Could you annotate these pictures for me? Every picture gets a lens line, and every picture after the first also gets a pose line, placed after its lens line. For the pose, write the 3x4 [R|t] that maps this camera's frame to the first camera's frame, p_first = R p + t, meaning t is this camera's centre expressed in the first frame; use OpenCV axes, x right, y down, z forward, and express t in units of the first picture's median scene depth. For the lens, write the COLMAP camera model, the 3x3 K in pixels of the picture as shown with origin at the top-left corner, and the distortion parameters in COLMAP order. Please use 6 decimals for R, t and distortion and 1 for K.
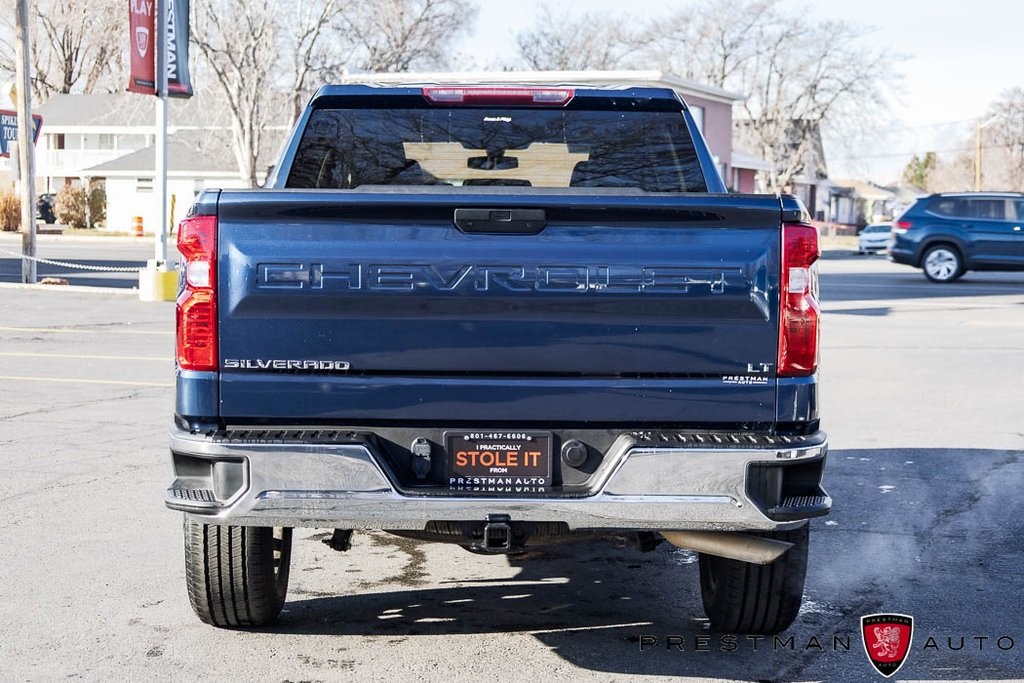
lens RADIAL K [[2747.1, 0, 512.0], [0, 2747.1, 342.3], [0, 0, 1]] dist [0.001185, 0.000000]
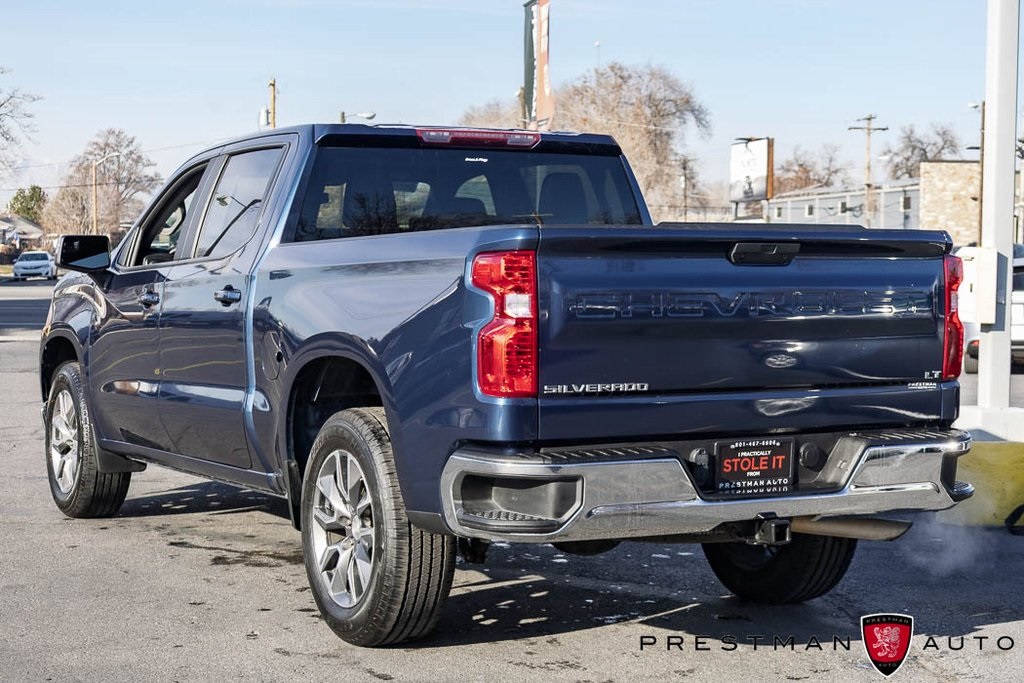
lens RADIAL K [[2472.2, 0, 511.9], [0, 2472.2, 340.6], [0, 0, 1]] dist [0.051019, 0.000000]
pose [[0.778958, -0.027073, 0.626491, -0.717816], [0.030583, 0.999519, 0.005168, -0.016570], [-0.626330, 0.015134, 0.779411, 0.267081]]
